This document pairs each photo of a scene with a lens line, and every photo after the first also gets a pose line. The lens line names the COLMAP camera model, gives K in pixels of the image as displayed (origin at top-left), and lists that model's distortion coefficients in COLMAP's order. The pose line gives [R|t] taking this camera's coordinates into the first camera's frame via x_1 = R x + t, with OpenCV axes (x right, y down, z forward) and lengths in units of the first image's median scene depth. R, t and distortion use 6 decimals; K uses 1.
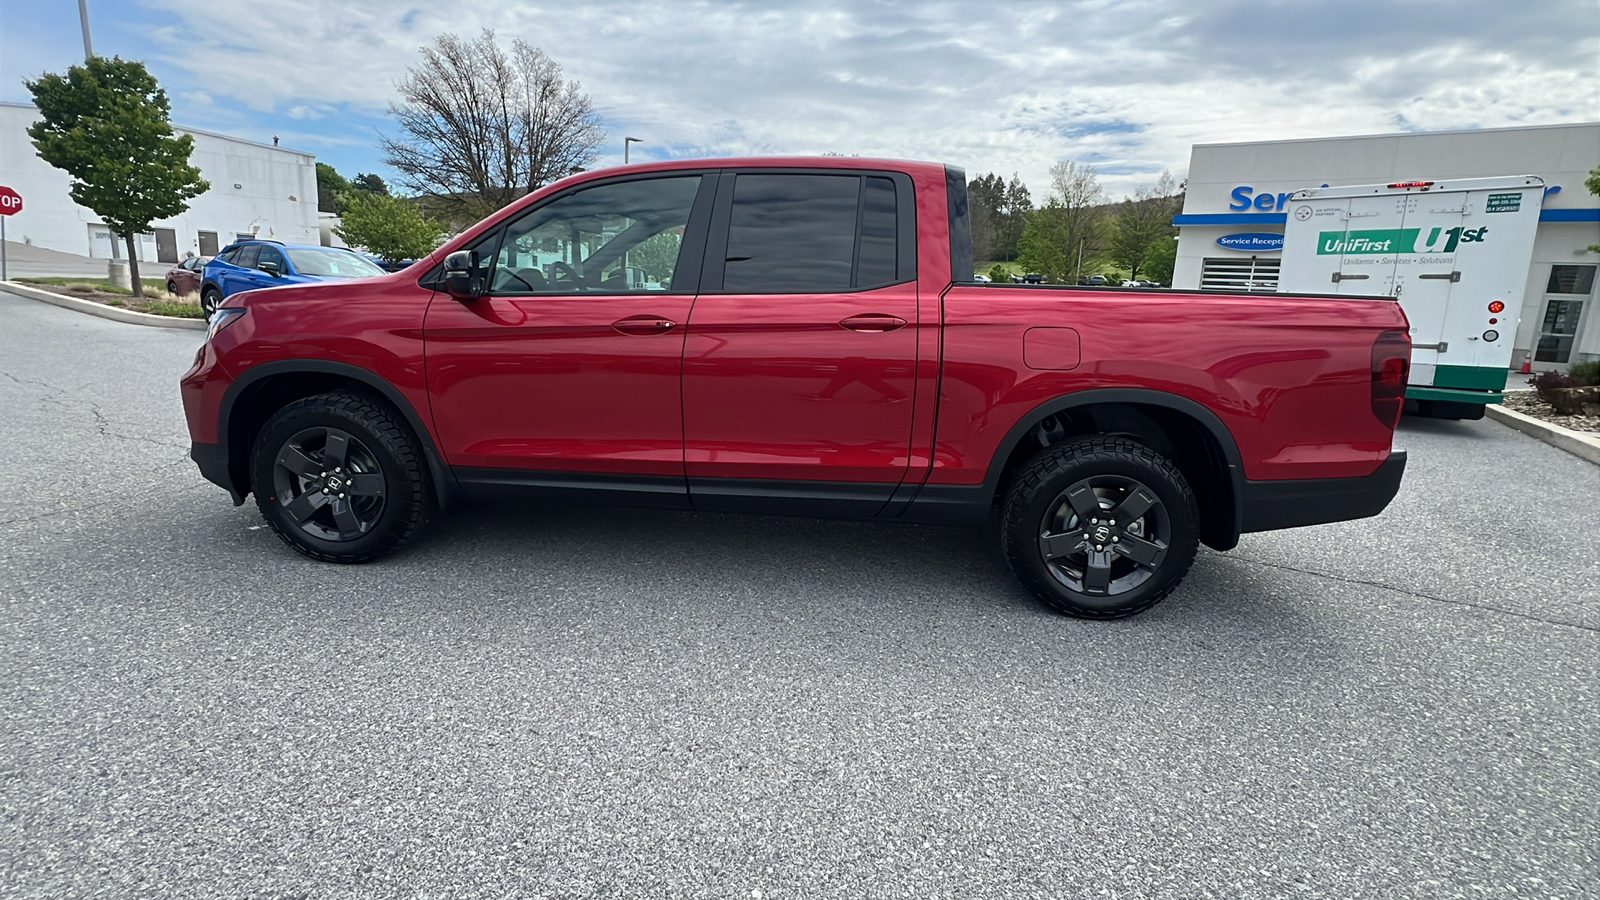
lens RADIAL K [[737.3, 0, 772.2], [0, 737.3, 444.7], [0, 0, 1]] dist [-0.002002, -0.000121]
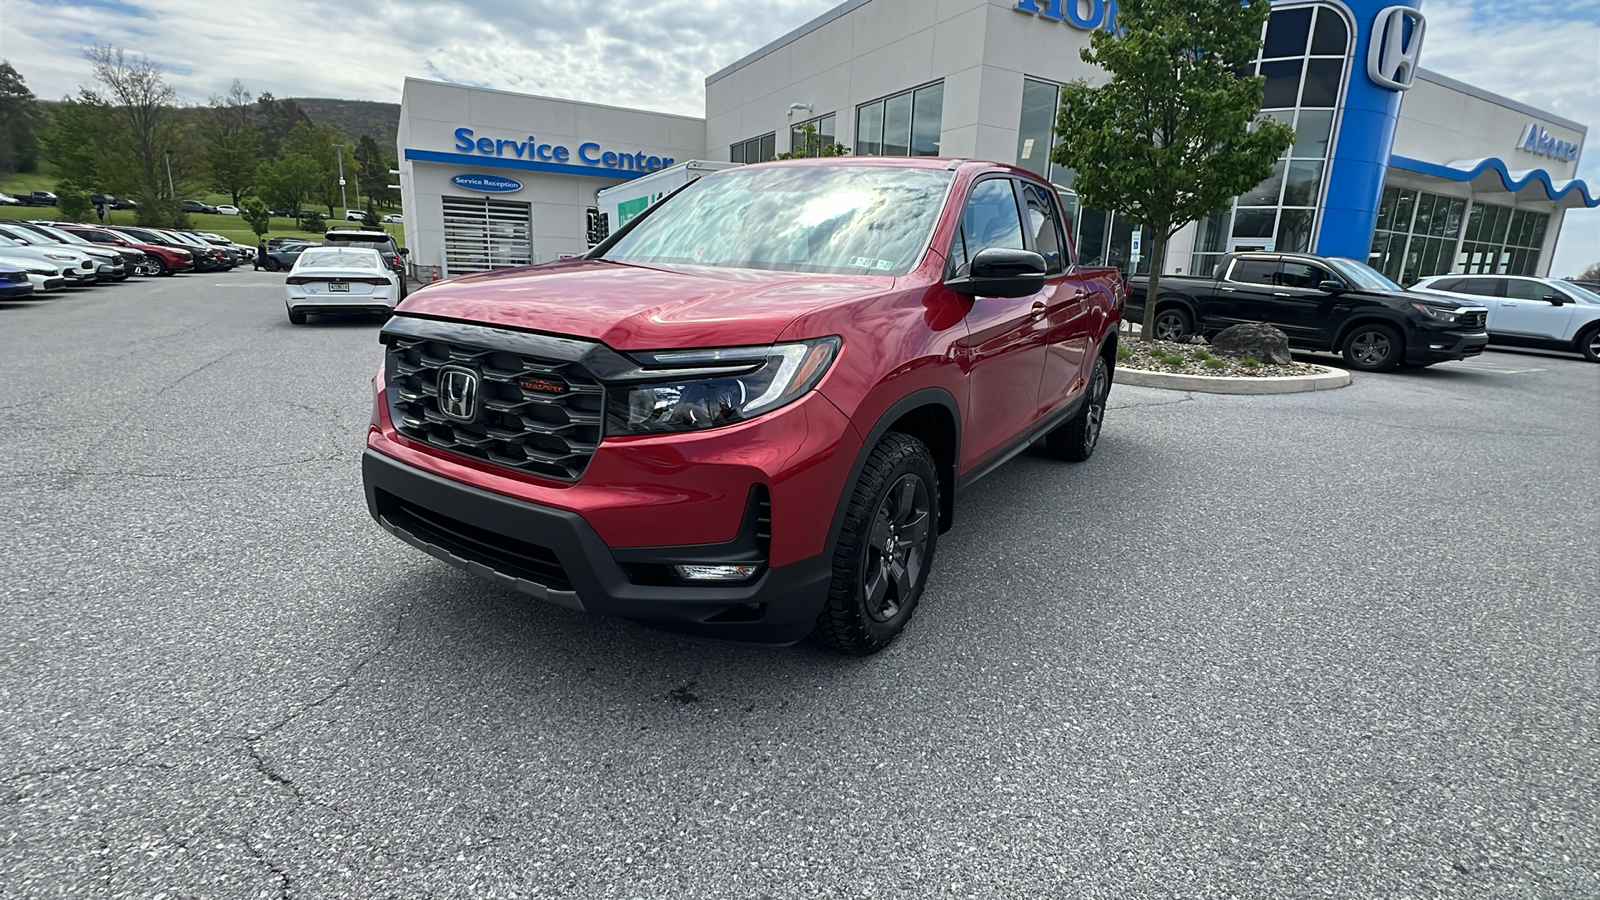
lens RADIAL K [[737.3, 0, 802.1], [0, 737.3, 451.4], [0, 0, 1]] dist [-0.002002, -0.000121]
pose [[0.447211, -0.248915, 0.859094, -0.163489], [0.163363, 0.967070, 0.195160, -0.028135], [-0.879383, 0.053067, 0.473149, 0.095260]]
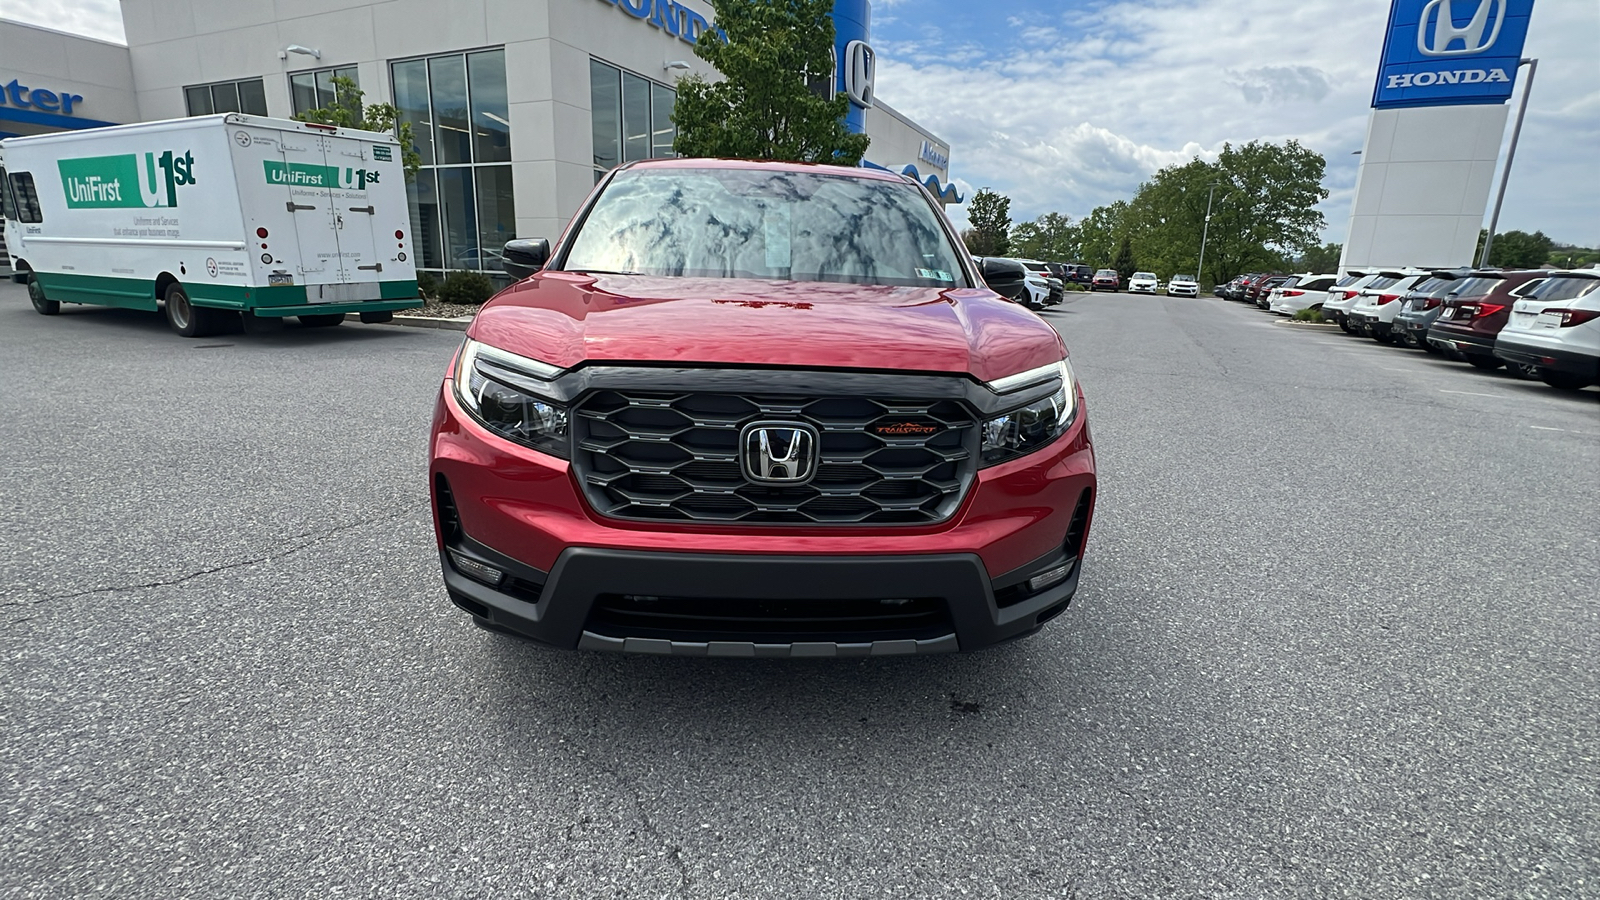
lens RADIAL K [[737.3, 0, 795.3], [0, 737.3, 452.3], [0, 0, 1]] dist [-0.002002, -0.000121]
pose [[-0.169079, -0.300175, 0.938780, -0.174075], [0.158467, 0.931822, 0.326491, -0.047972], [-0.972780, 0.203968, -0.109984, 0.178386]]
